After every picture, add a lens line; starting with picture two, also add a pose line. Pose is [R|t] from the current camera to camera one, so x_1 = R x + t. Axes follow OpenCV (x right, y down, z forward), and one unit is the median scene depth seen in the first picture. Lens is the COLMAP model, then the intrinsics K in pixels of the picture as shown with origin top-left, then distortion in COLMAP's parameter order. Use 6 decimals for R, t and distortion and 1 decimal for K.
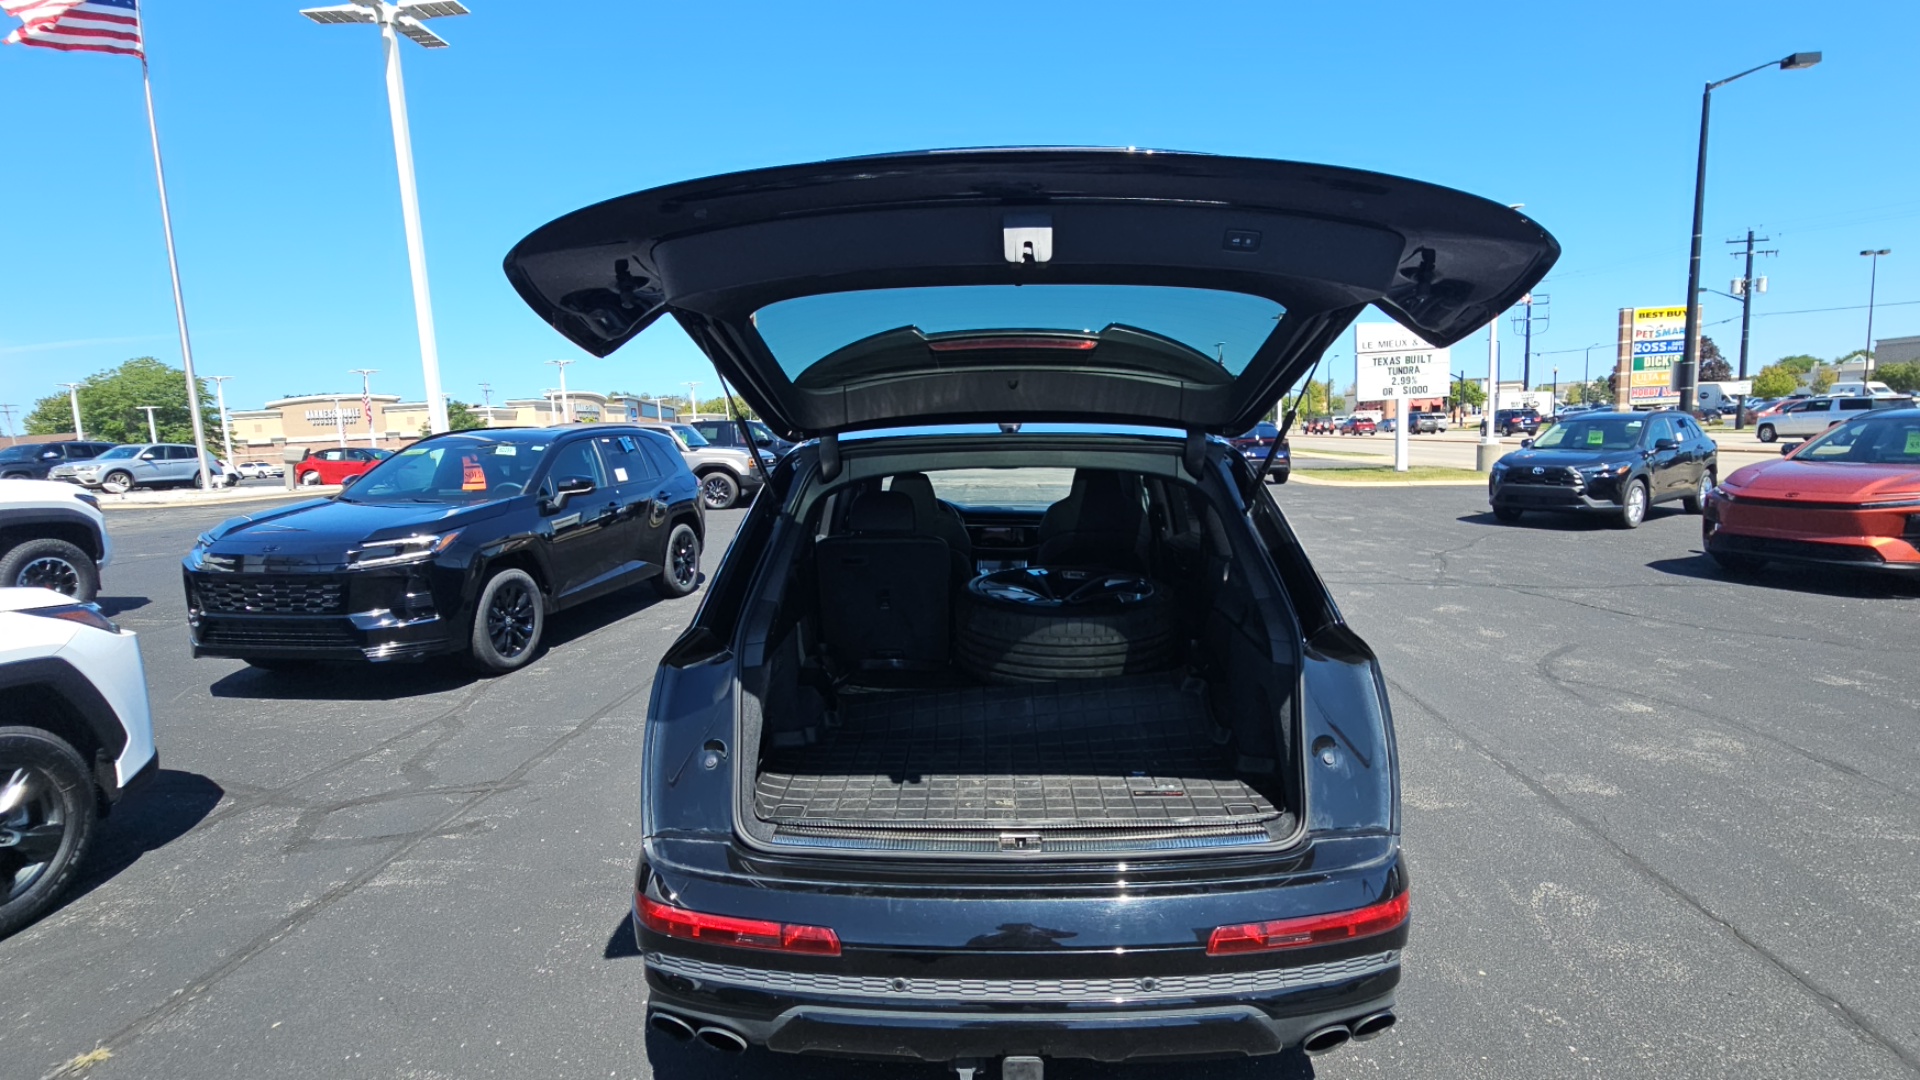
lens RADIAL K [[861.7, 0, 981.7], [0, 861.7, 546.4], [0, 0, 1]] dist [0.007674, -0.006930]
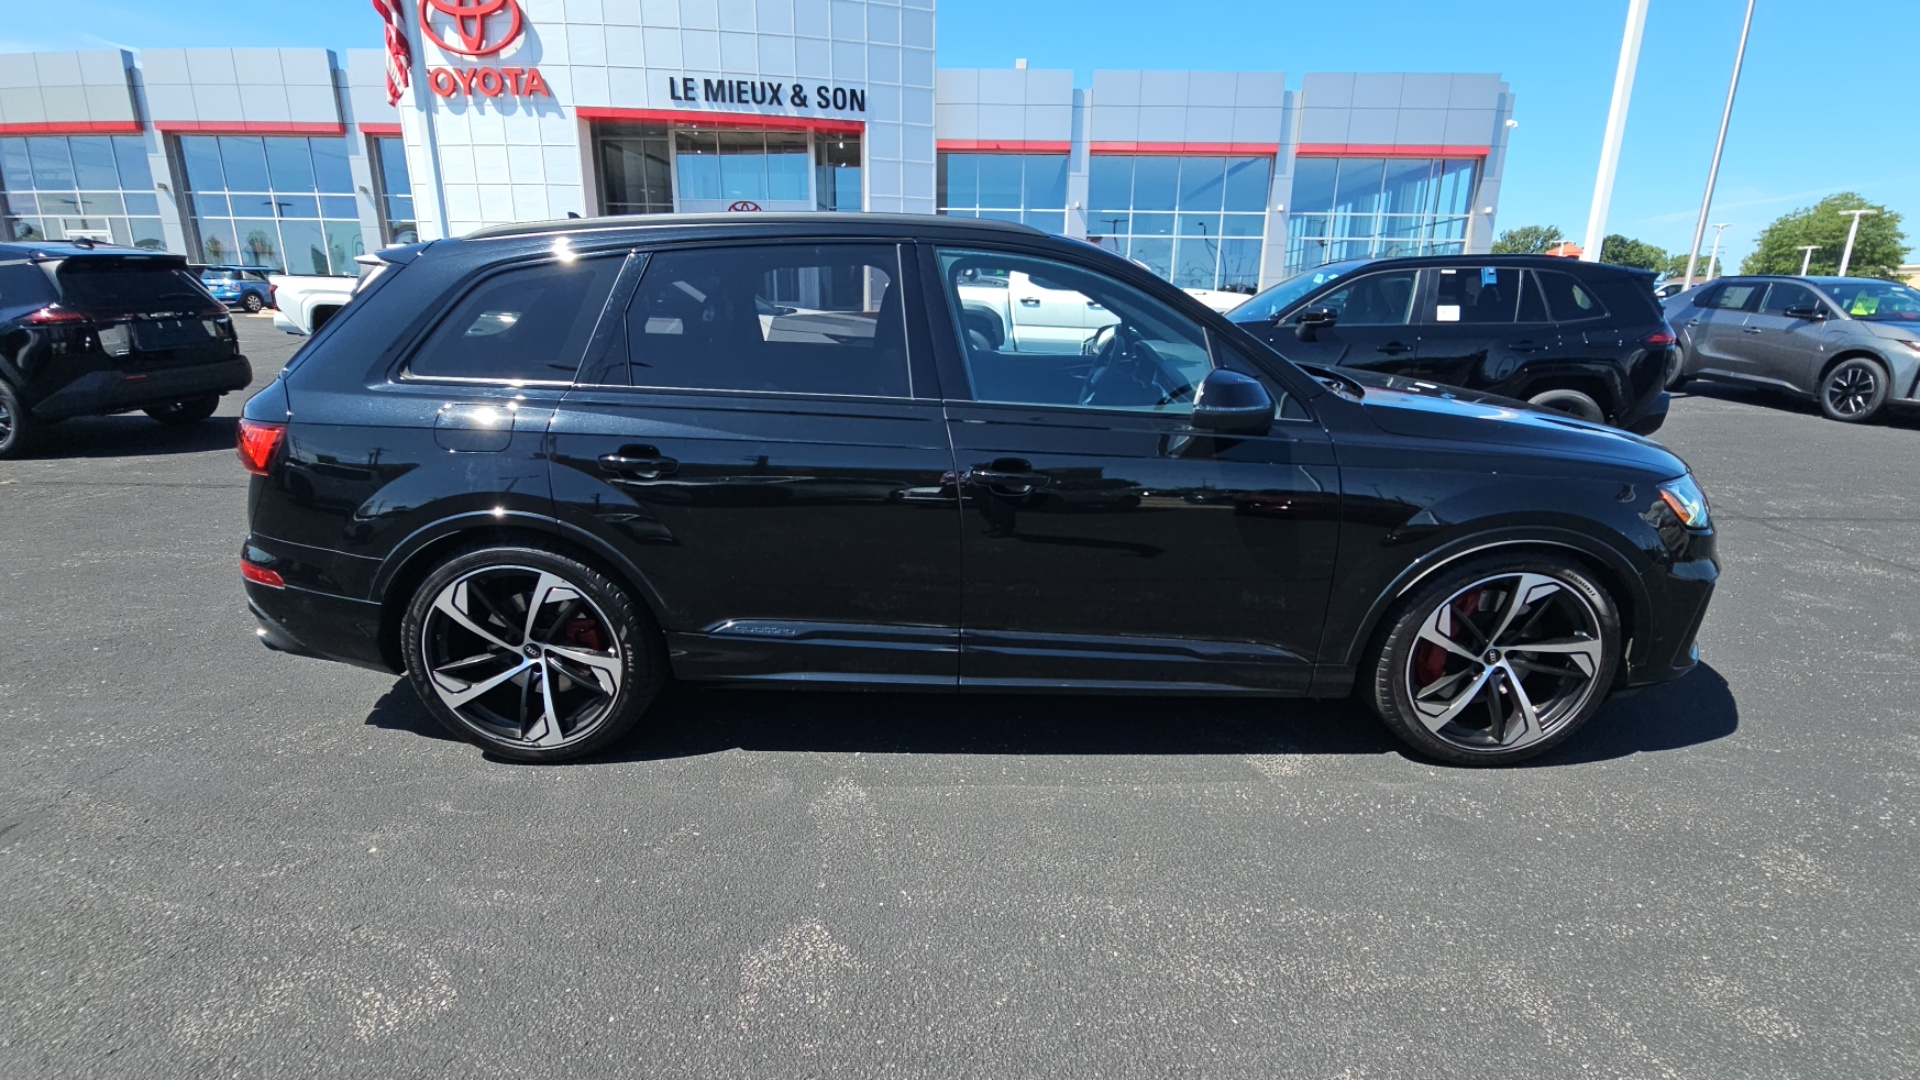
lens RADIAL K [[861.7, 0, 968.0], [0, 861.7, 544.9], [0, 0, 1]] dist [0.007674, -0.006930]
pose [[0.014175, 0.310930, -0.950327, 0.890688], [-0.148111, 0.940591, 0.305536, -0.115633], [0.988869, 0.136423, 0.059385, 1.003402]]
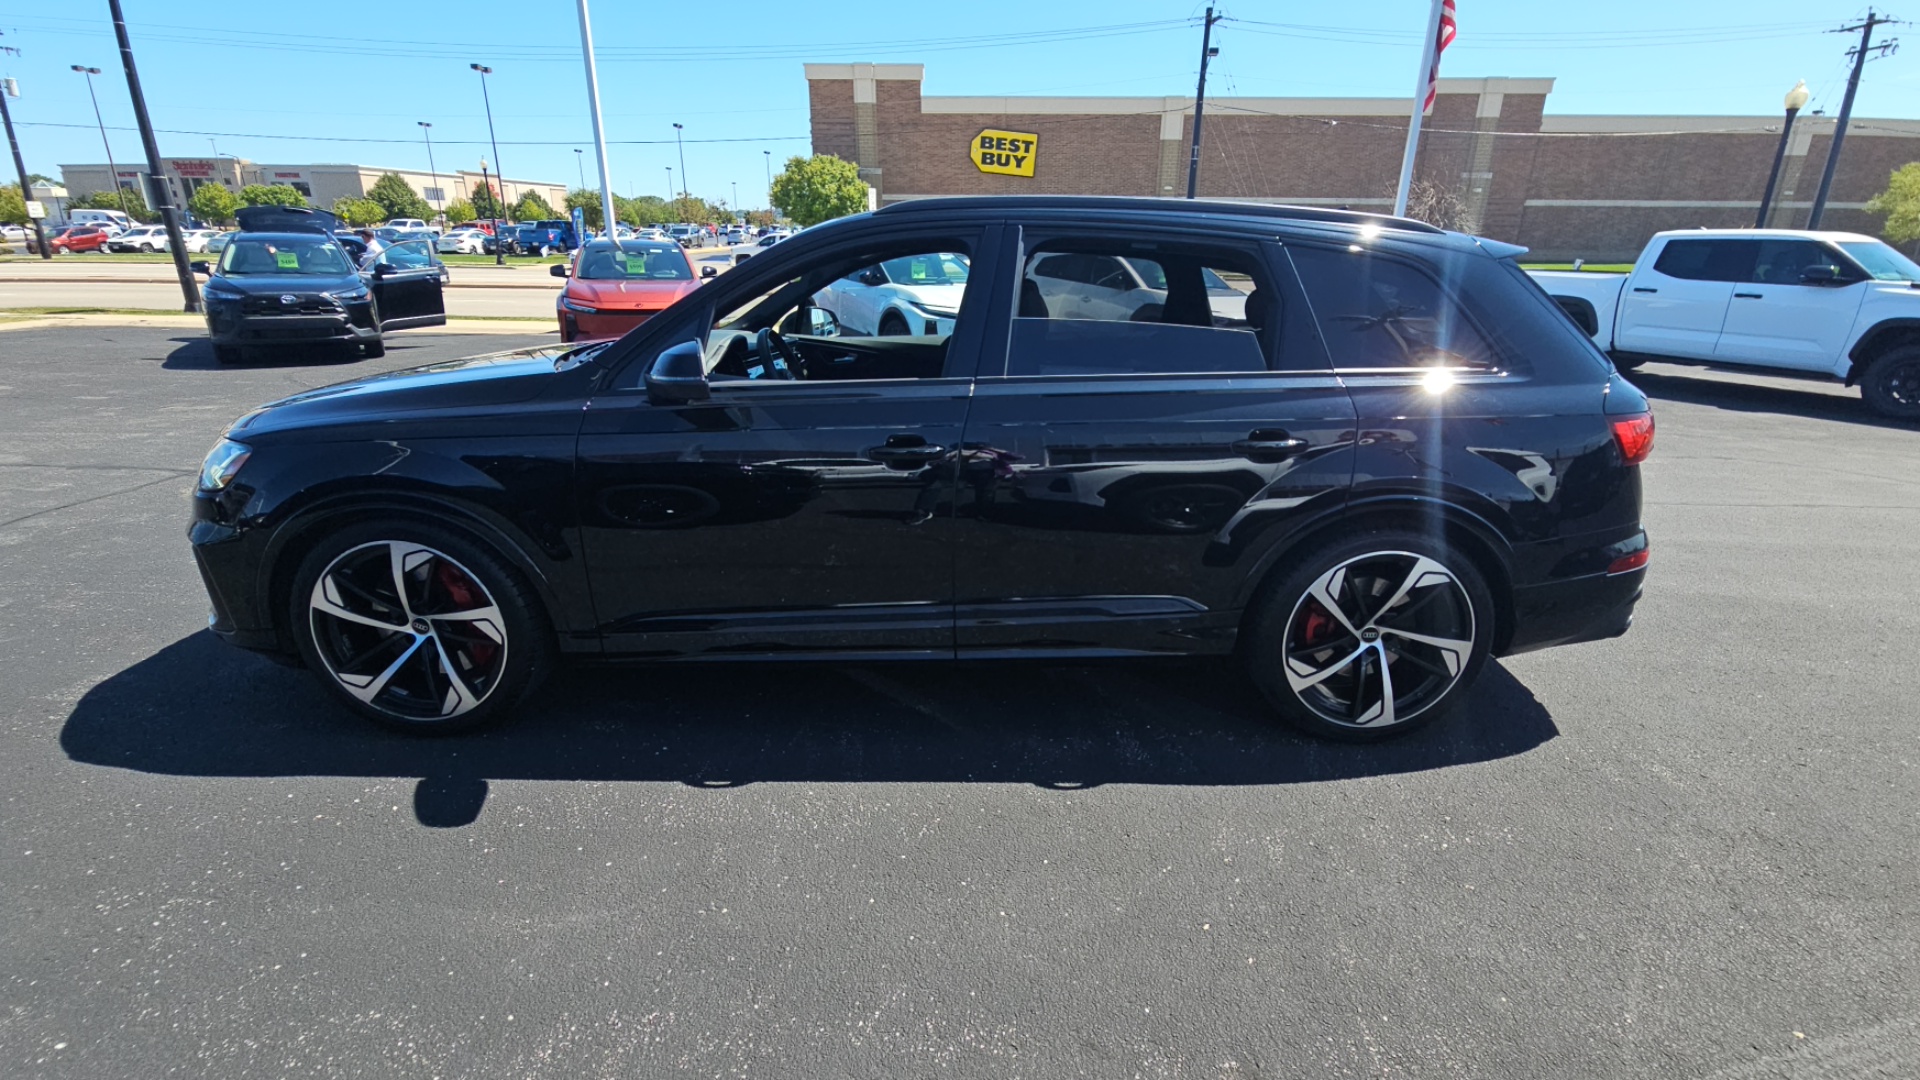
lens RADIAL K [[861.7, 0, 976.5], [0, 861.7, 535.2], [0, 0, 1]] dist [0.007674, -0.006930]
pose [[-0.019855, -0.290104, 0.956789, -0.862033], [0.121791, 0.949149, 0.290315, -0.094094], [-0.992357, 0.122292, 0.016487, 1.032640]]
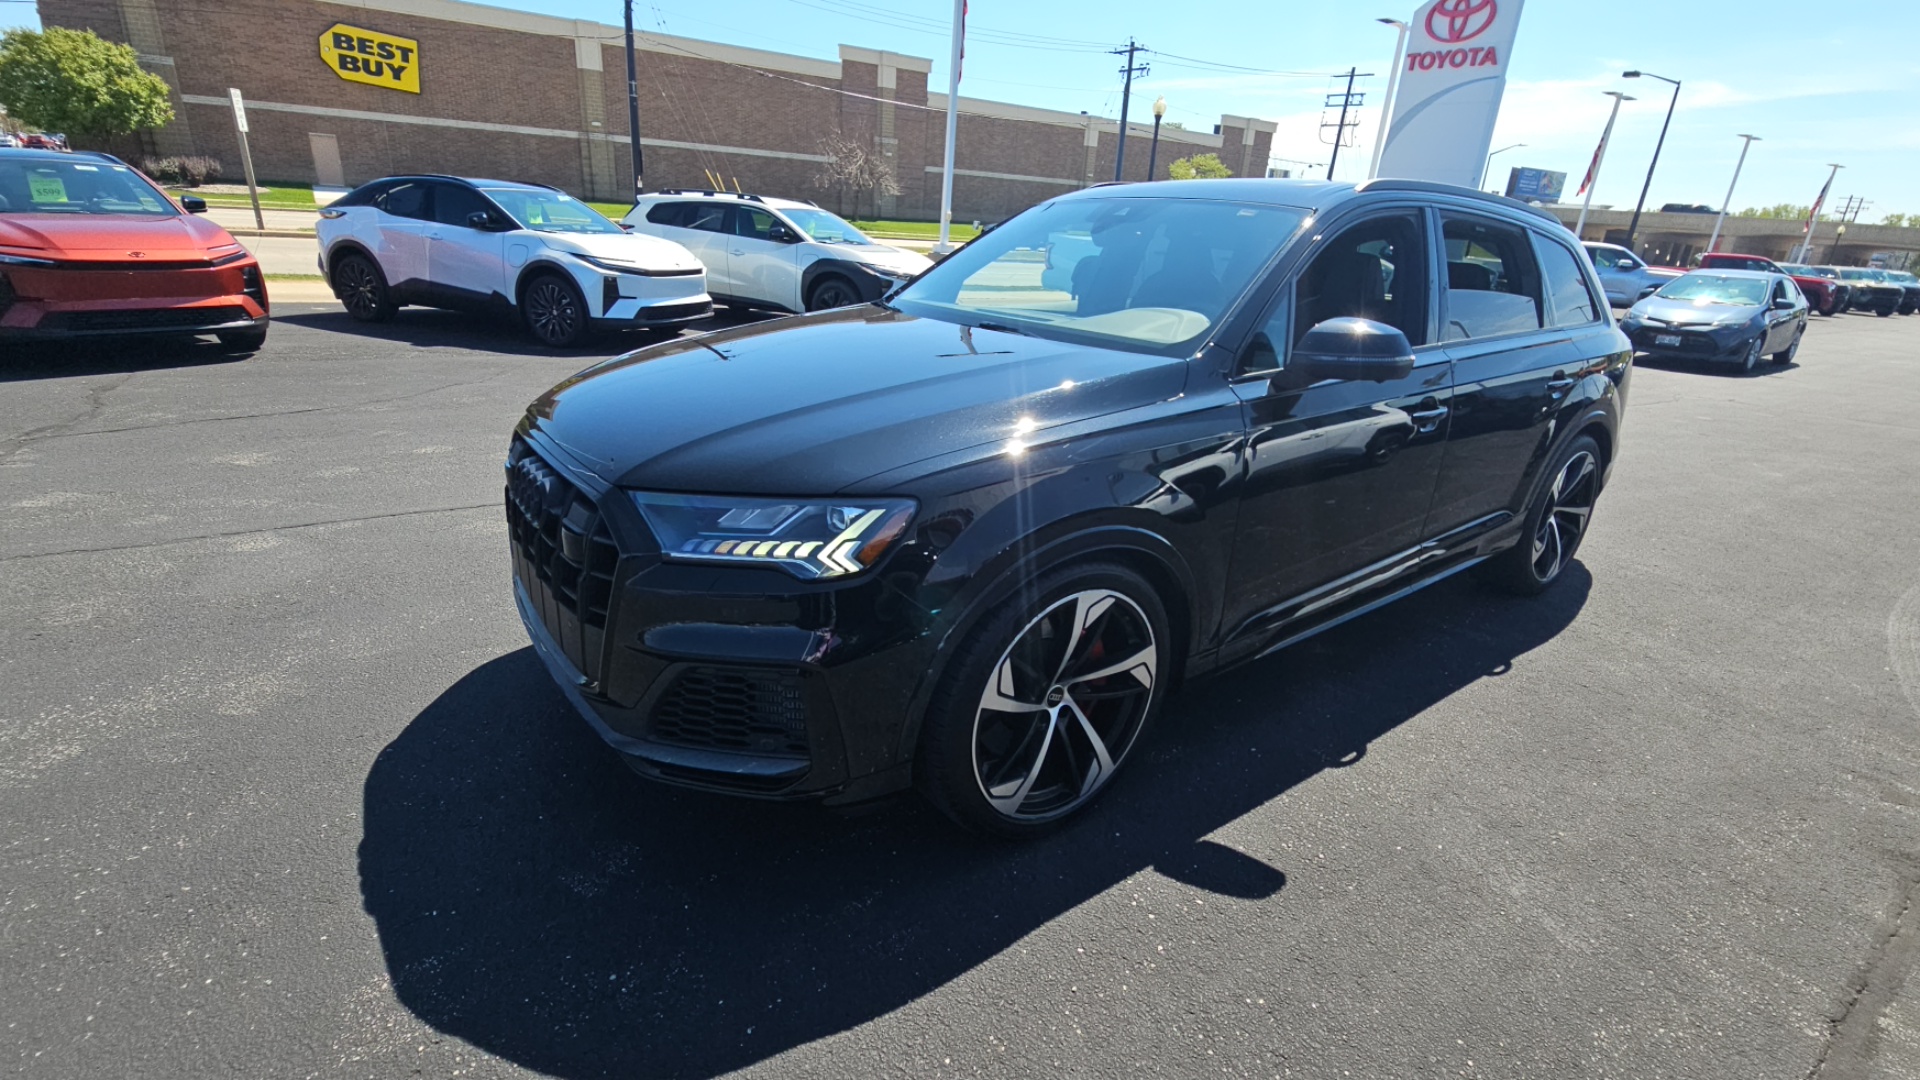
lens RADIAL K [[861.7, 0, 965.5], [0, 861.7, 547.2], [0, 0, 1]] dist [0.007674, -0.006930]
pose [[-0.613811, -0.289061, 0.734629, -0.540860], [0.063879, 0.909317, 0.411171, -0.192276], [-0.786865, 0.299309, -0.539684, 1.823803]]
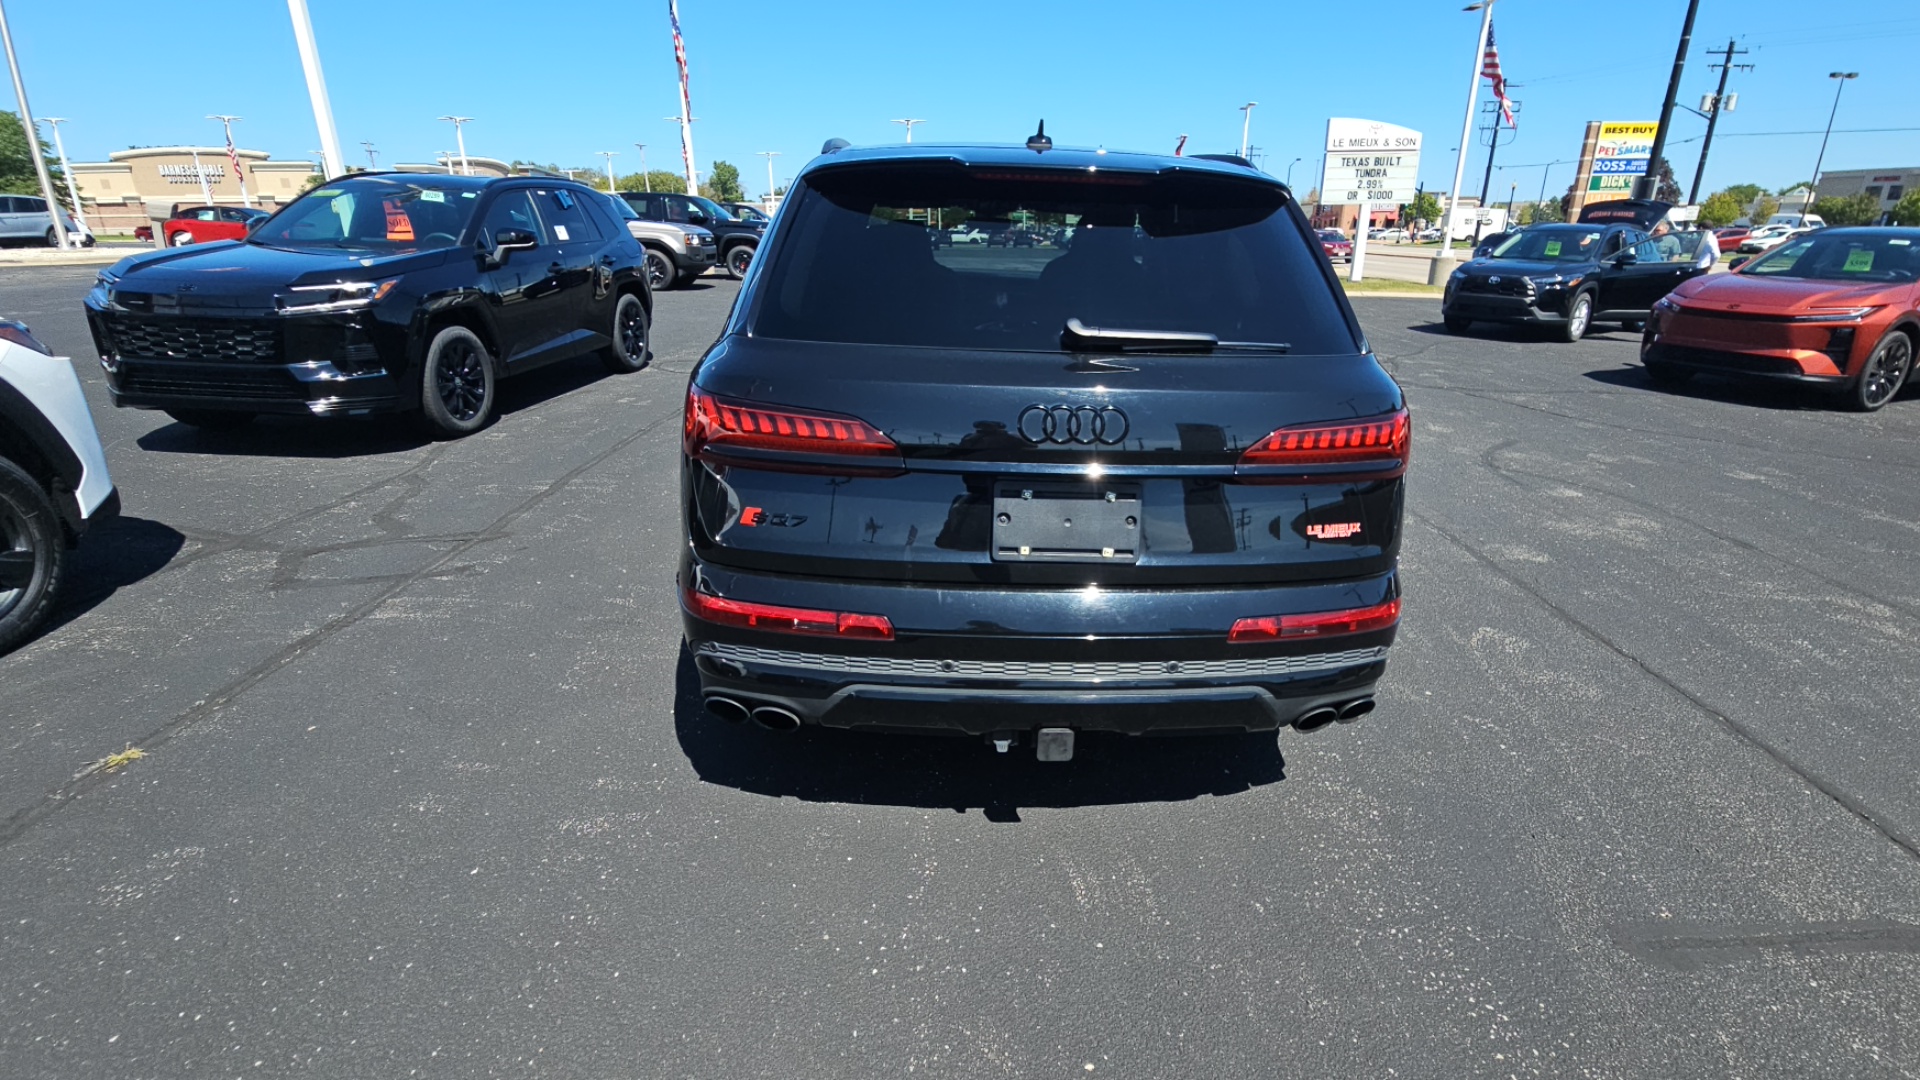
lens RADIAL K [[861.7, 0, 983.9], [0, 861.7, 543.1], [0, 0, 1]] dist [0.007674, -0.006930]
pose [[0.996928, 0.018966, 0.075992, -0.058794], [-0.034897, 0.976173, 0.214171, 0.053700], [-0.070120, -0.216165, 0.973836, -0.010892]]
